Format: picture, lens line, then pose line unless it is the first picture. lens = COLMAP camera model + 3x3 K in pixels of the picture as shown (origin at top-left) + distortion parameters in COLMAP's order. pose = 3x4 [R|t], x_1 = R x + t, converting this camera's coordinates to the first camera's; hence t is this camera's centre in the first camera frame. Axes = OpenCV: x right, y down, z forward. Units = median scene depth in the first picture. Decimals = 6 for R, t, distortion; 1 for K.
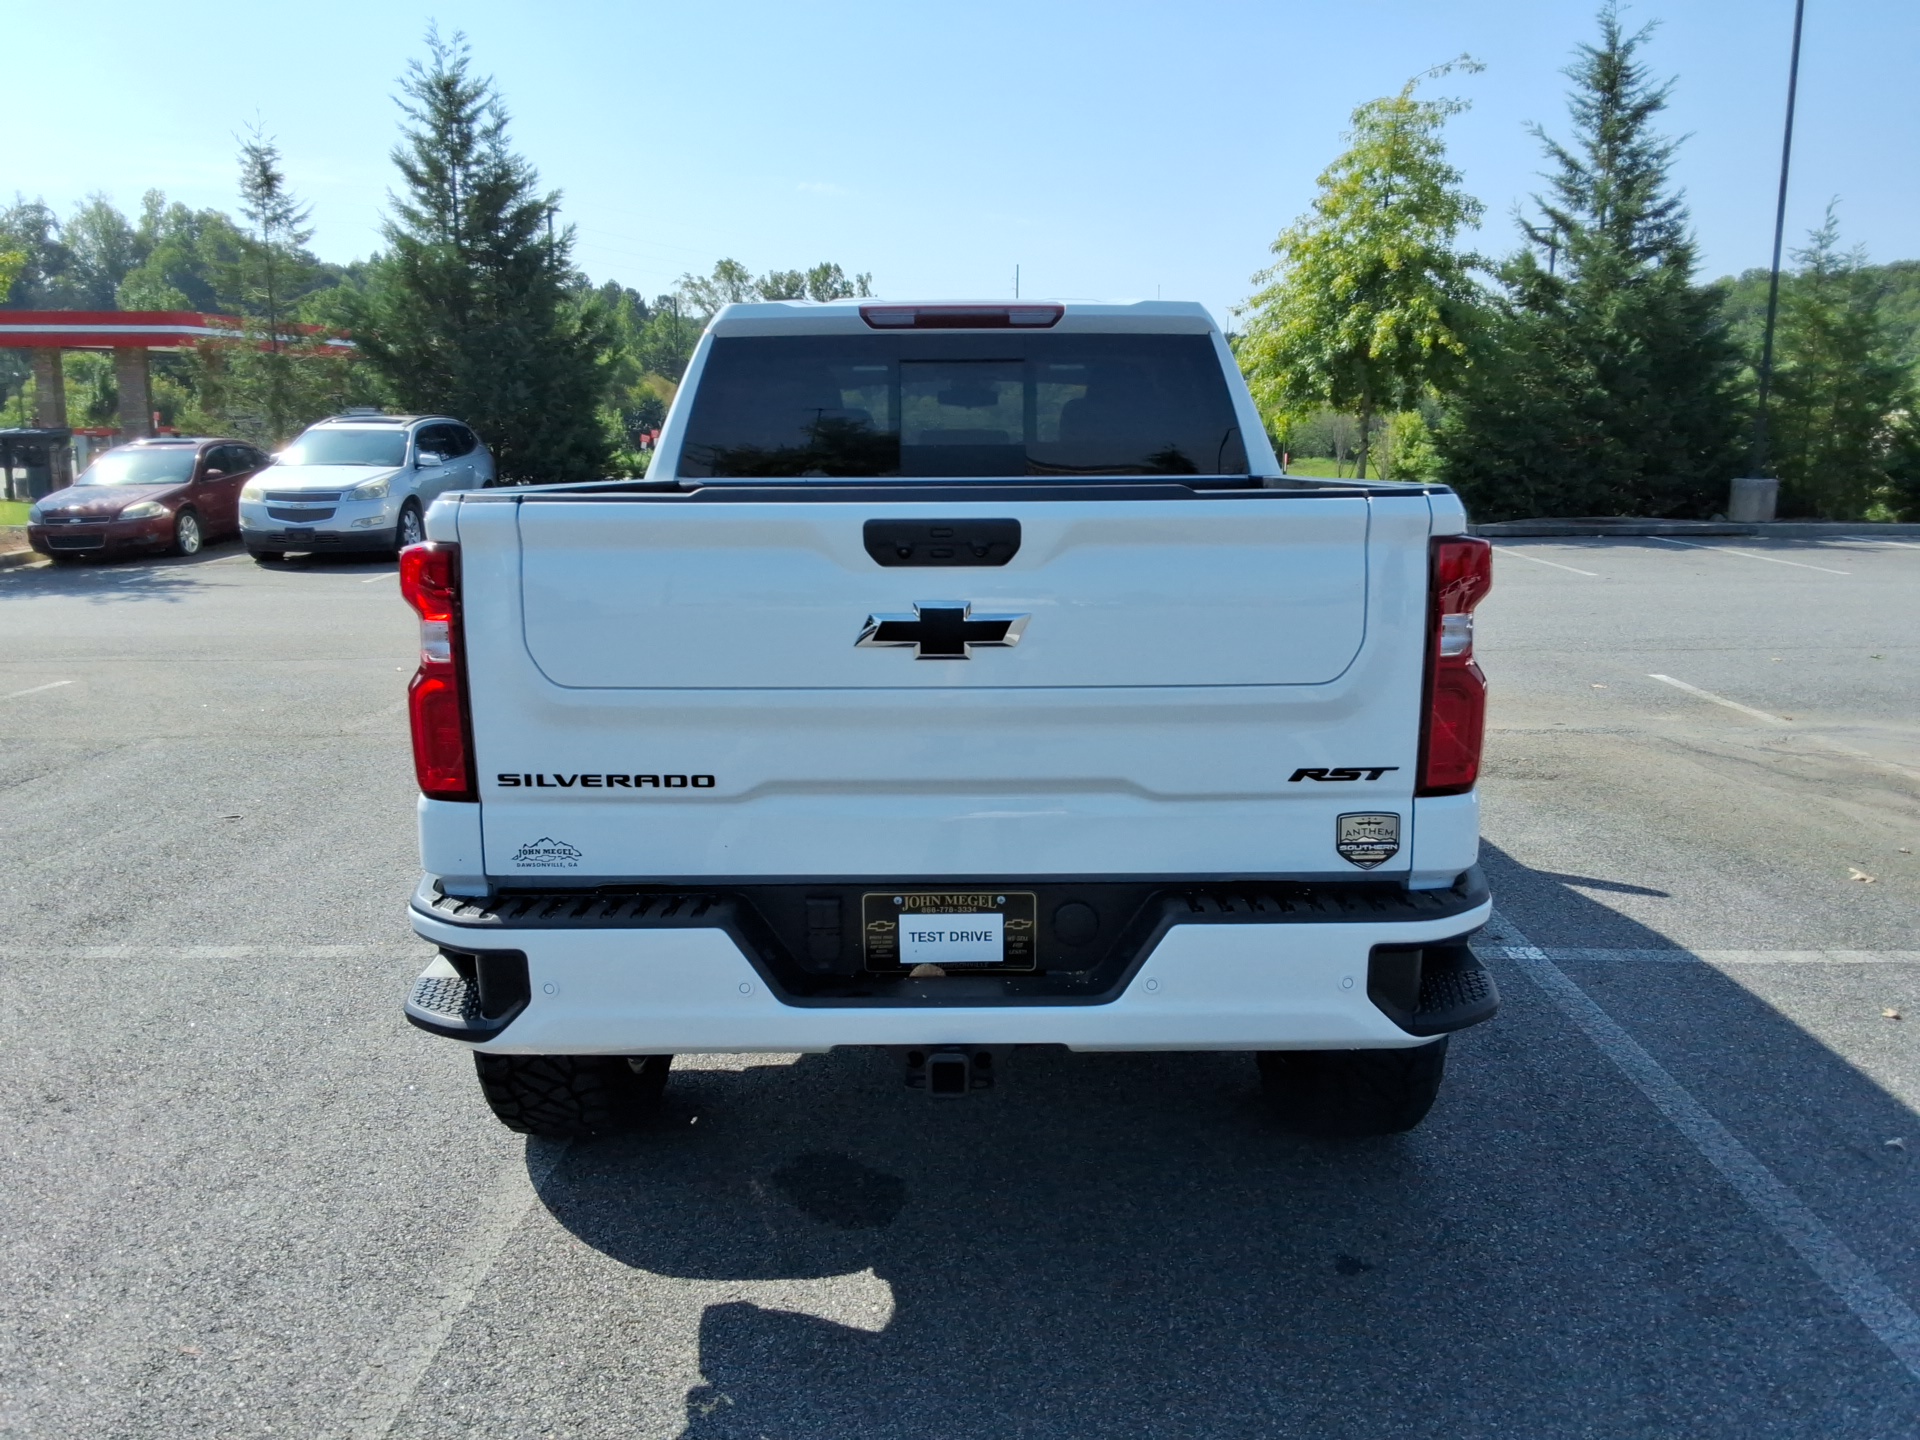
lens RADIAL K [[1536.9, 0, 984.6], [0, 1536.9, 714.8], [0, 0, 1]] dist [0.102497, -0.160416]
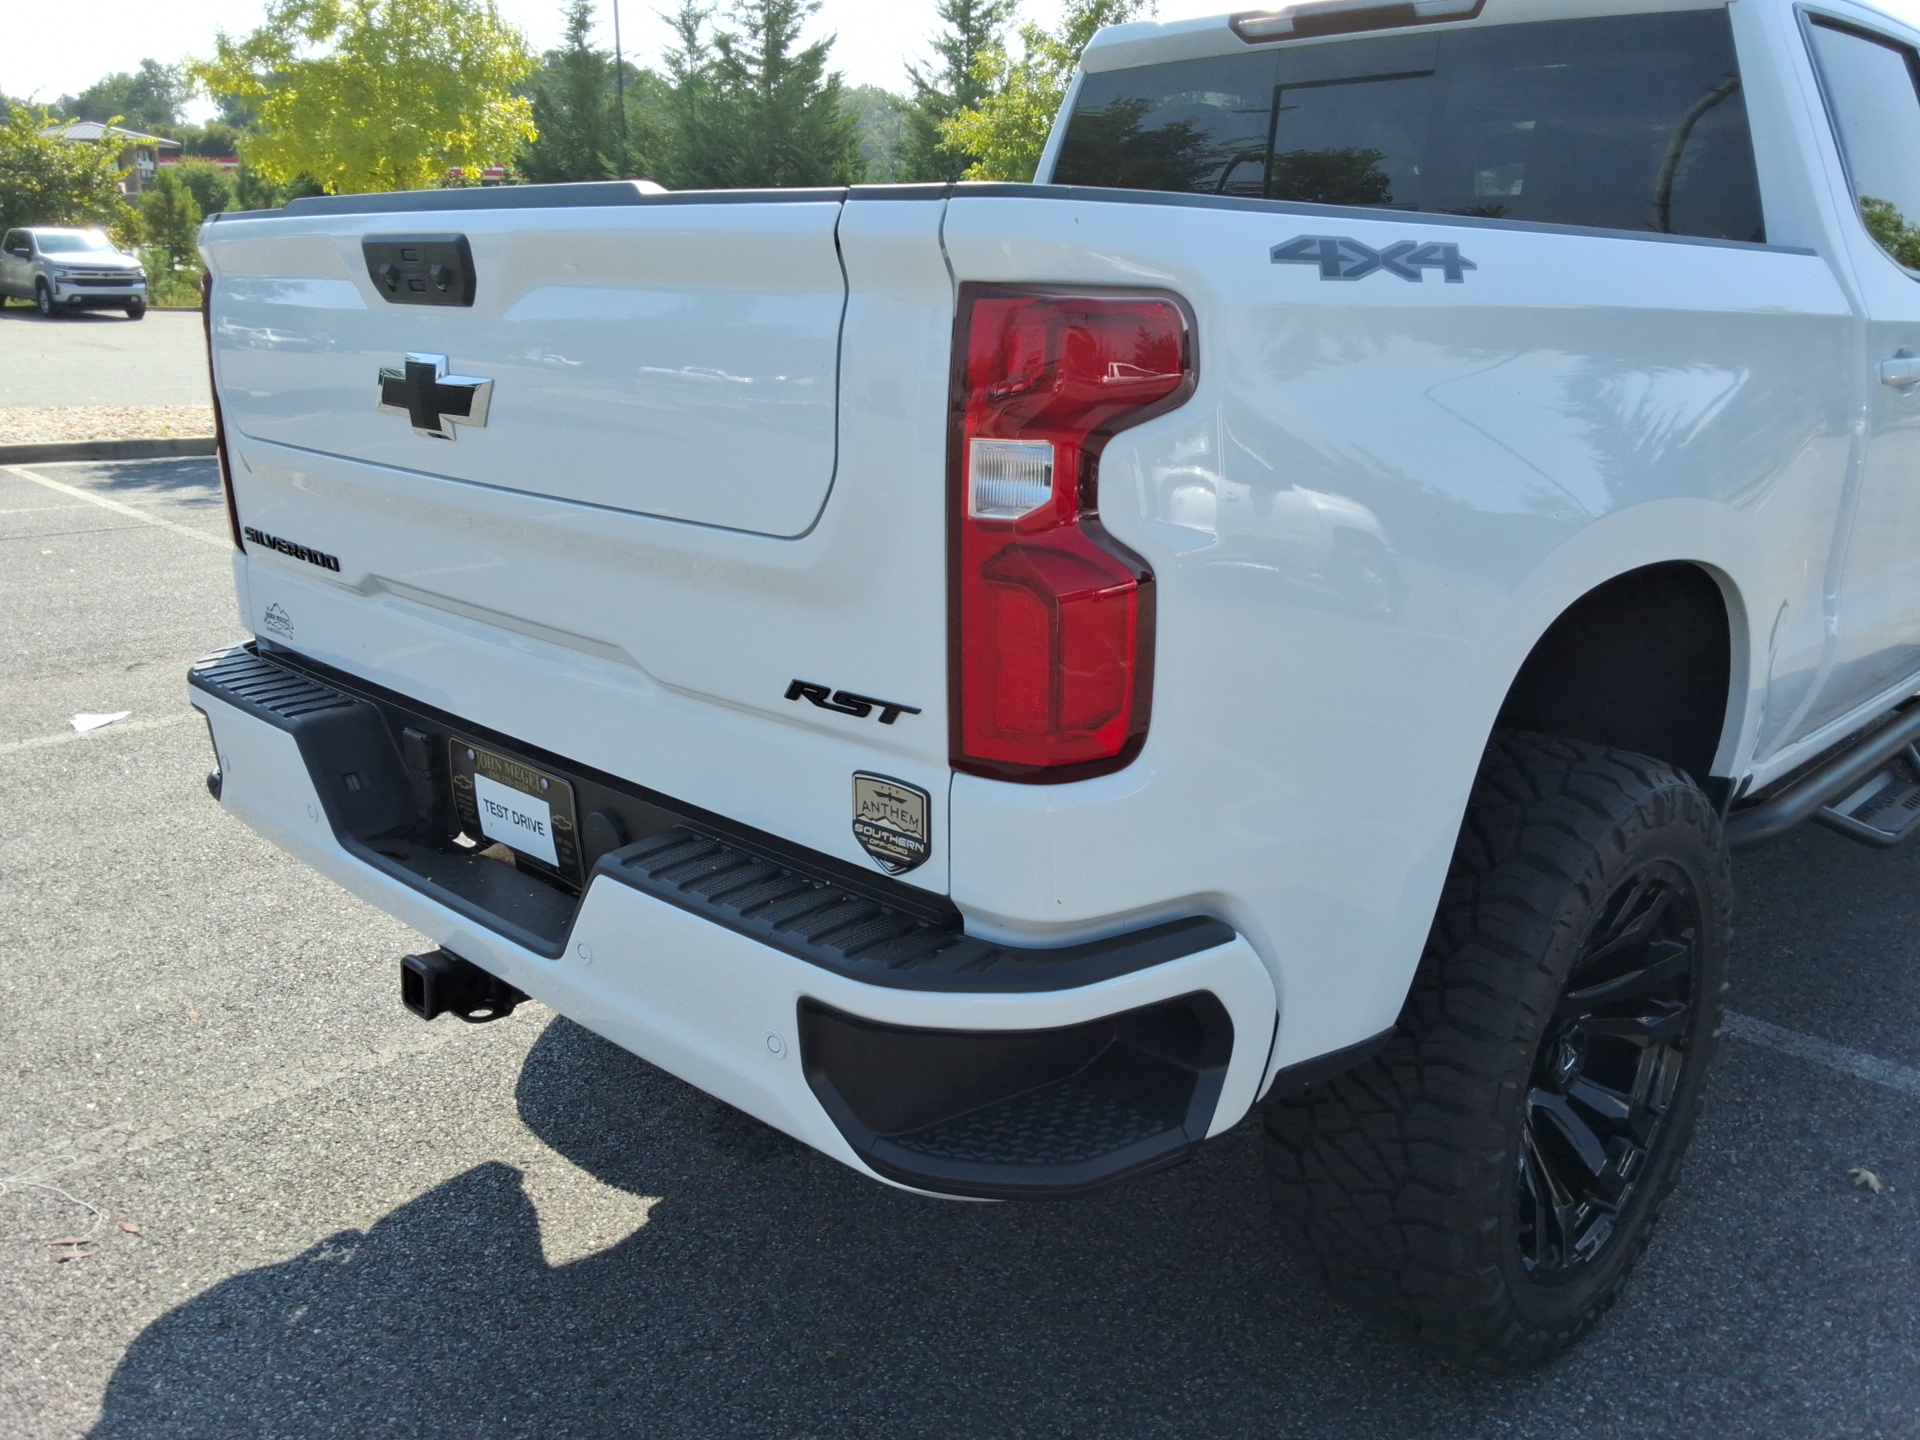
lens RADIAL K [[1536.9, 0, 984.6], [0, 1536.9, 714.8], [0, 0, 1]] dist [0.102497, -0.160416]
pose [[0.726602, 0.199054, -0.657592, 0.311784], [-0.135472, 0.979830, 0.146906, -0.023518], [0.673570, -0.017657, 0.738912, 0.291616]]
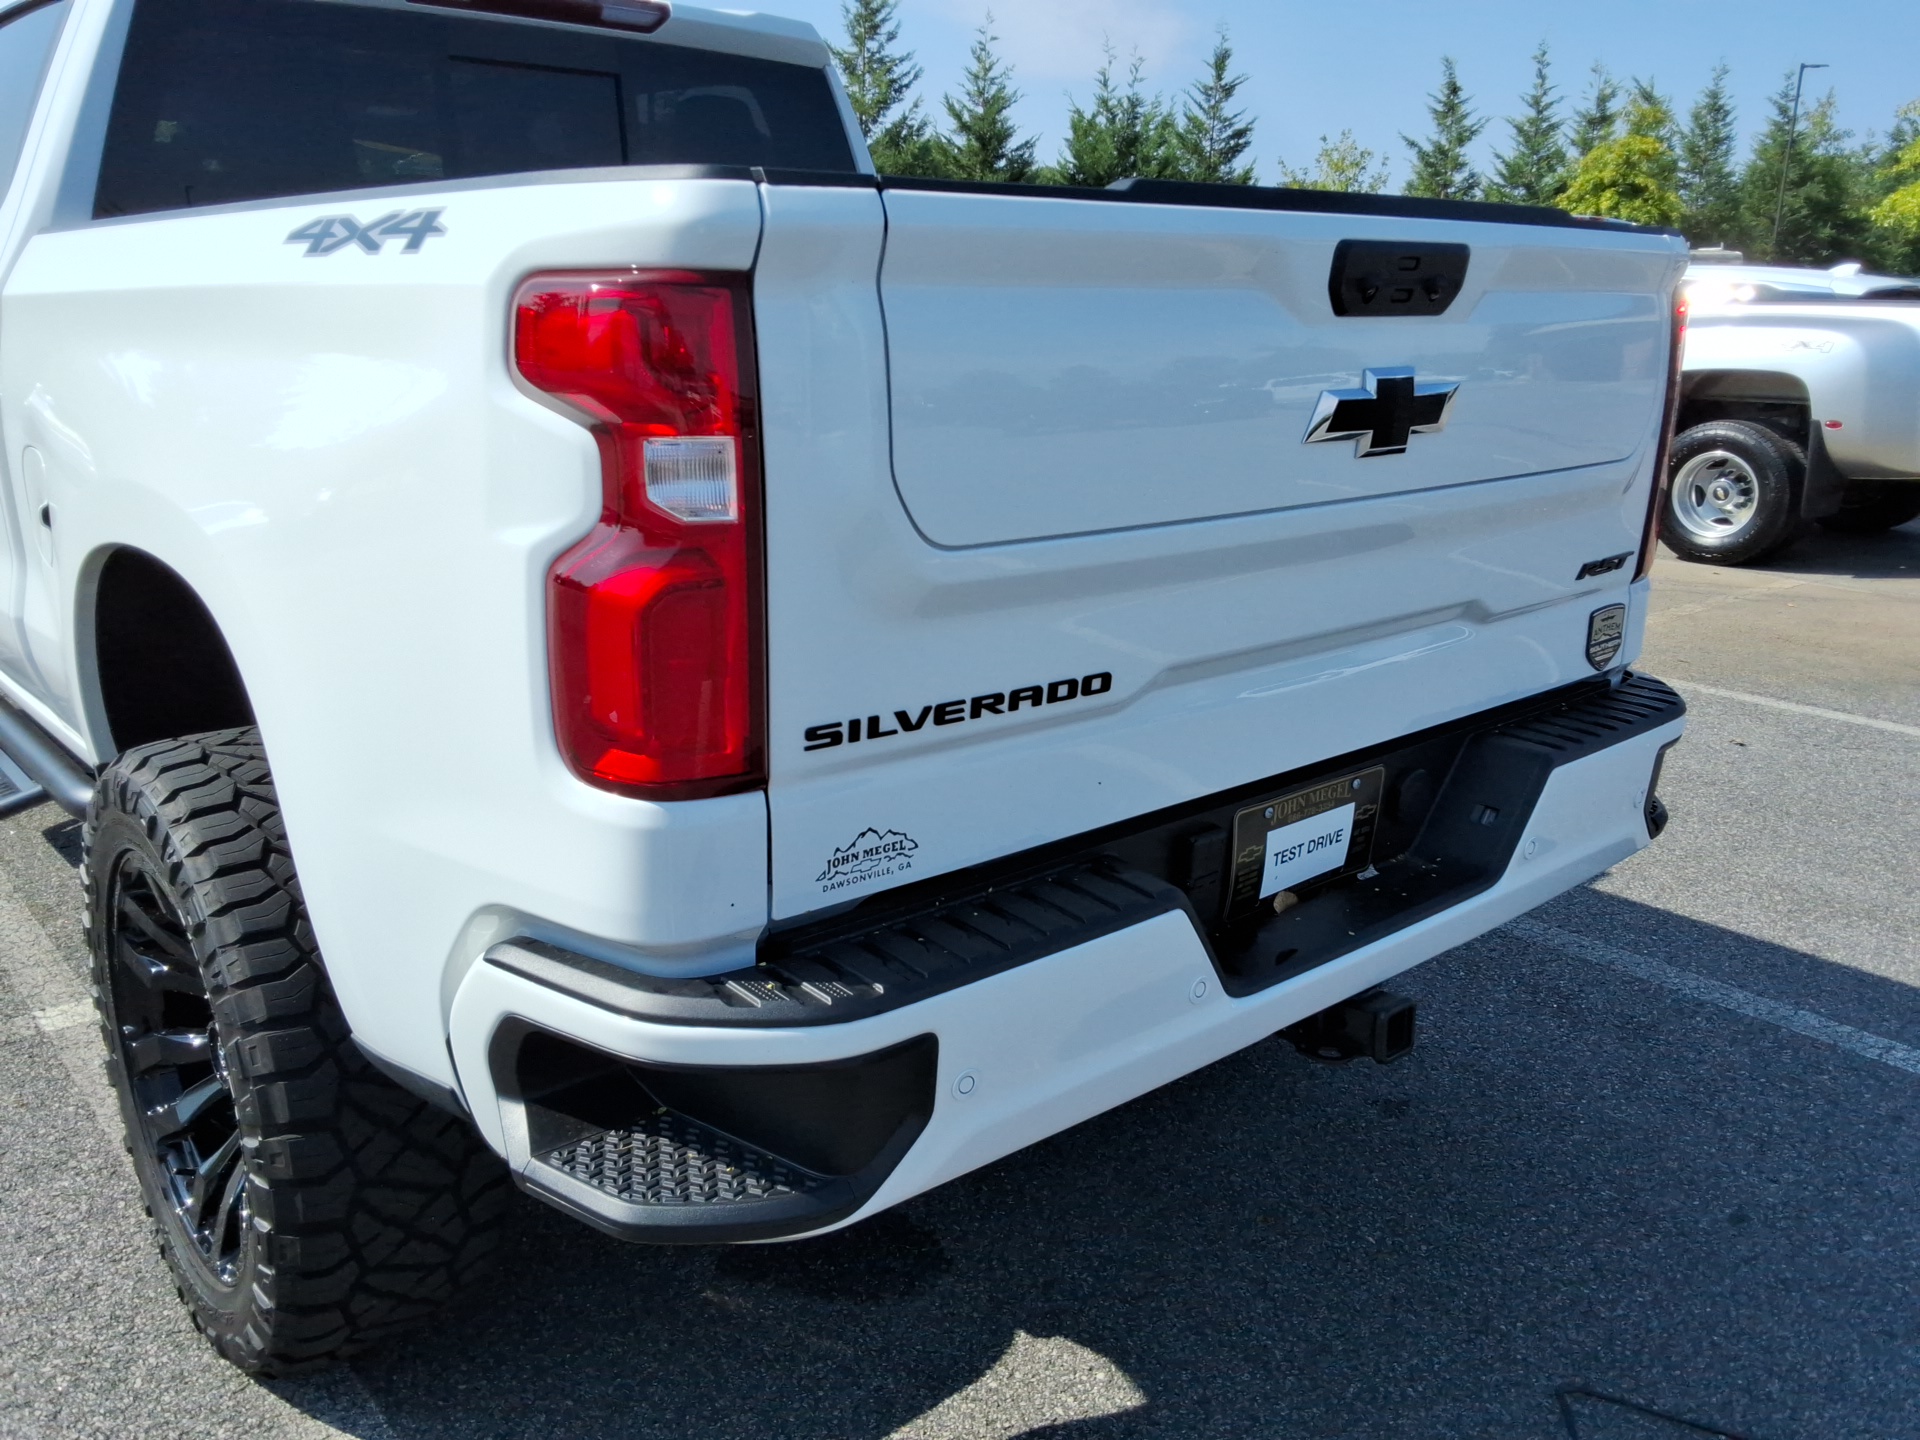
lens RADIAL K [[1535.7, 0, 951.0], [0, 1535.7, 712.4], [0, 0, 1]] dist [0.076069, -0.113842]
pose [[0.748578, -0.161354, 0.643114, -0.296294], [0.098759, 0.986252, 0.132490, -0.015329], [-0.655651, -0.035666, 0.754222, 0.277313]]
